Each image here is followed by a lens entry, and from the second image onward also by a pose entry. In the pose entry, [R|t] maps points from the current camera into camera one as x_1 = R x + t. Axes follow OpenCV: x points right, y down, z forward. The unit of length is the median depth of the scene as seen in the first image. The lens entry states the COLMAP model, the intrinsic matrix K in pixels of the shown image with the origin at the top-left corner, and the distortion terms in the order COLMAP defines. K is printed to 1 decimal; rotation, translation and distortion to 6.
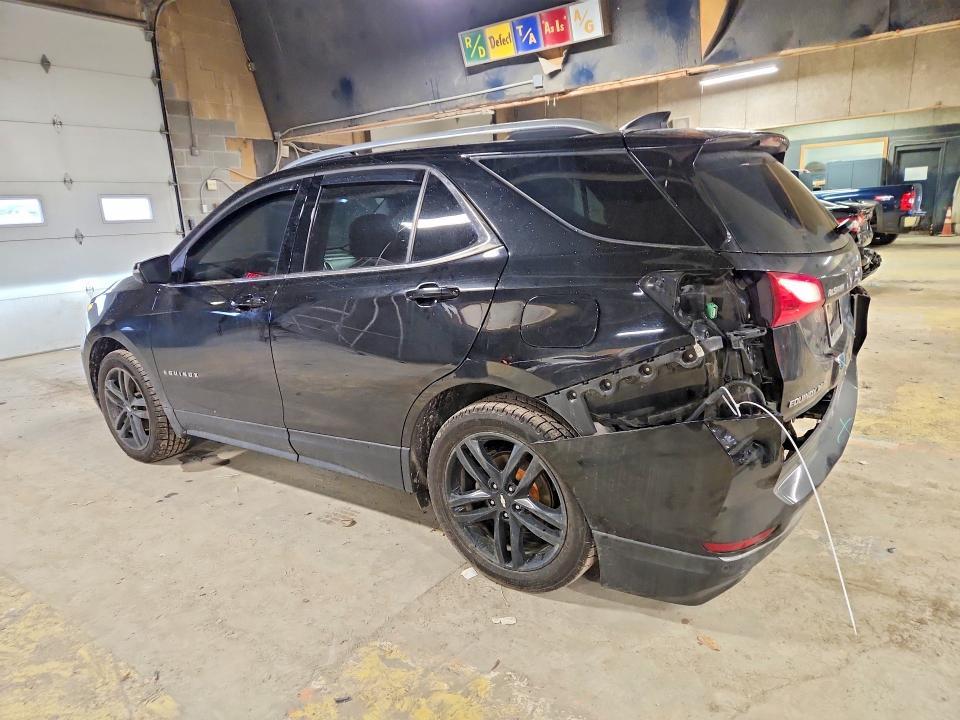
lens RADIAL K [[666.2, 0, 480.0], [0, 666.2, 360.0], [0, 0, 1]] dist [0.005399, -0.003461]
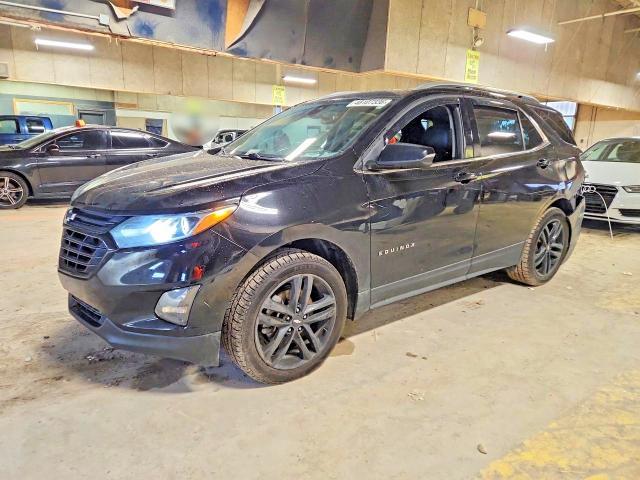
lens RADIAL K [[430.4, 0, 317.0], [0, 430.4, 240.4], [0, 0, 1]] dist [0.056541, -0.042929]
pose [[0.260779, -0.143470, 0.954678, -1.076857], [0.171884, 0.979996, 0.100323, -0.082564], [-0.949974, 0.137931, 0.280222, 0.836809]]
